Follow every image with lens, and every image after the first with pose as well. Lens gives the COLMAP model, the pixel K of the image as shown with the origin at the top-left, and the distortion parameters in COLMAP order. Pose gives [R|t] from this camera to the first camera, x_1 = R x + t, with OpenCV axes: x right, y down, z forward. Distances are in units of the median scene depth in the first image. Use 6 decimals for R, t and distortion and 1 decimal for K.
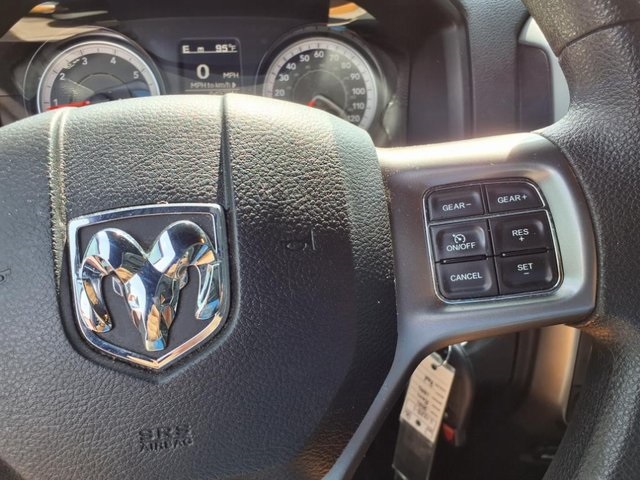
lens RADIAL K [[511.6, 0, 324.5], [0, 511.6, 263.0], [0, 0, 1]] dist [0.041249, -0.057167]
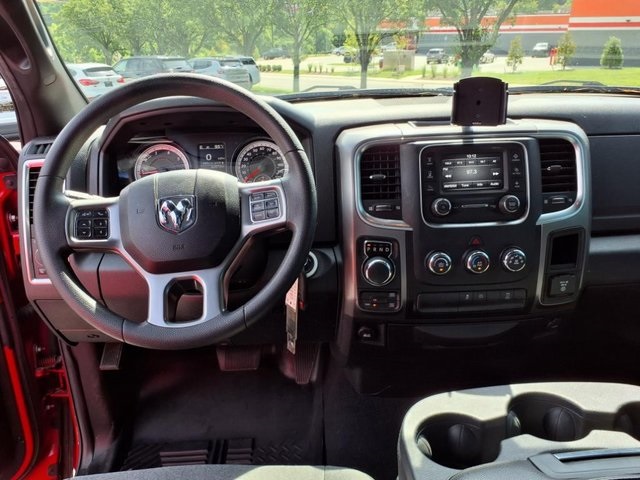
lens RADIAL K [[511.6, 0, 310.8], [0, 511.6, 249.8], [0, 0, 1]] dist [0.041249, -0.057167]
pose [[0.995400, 0.004929, -0.095676, 0.410779], [-0.018606, 0.989607, -0.142587, 0.324000], [0.093979, 0.143712, 0.985147, -1.060836]]
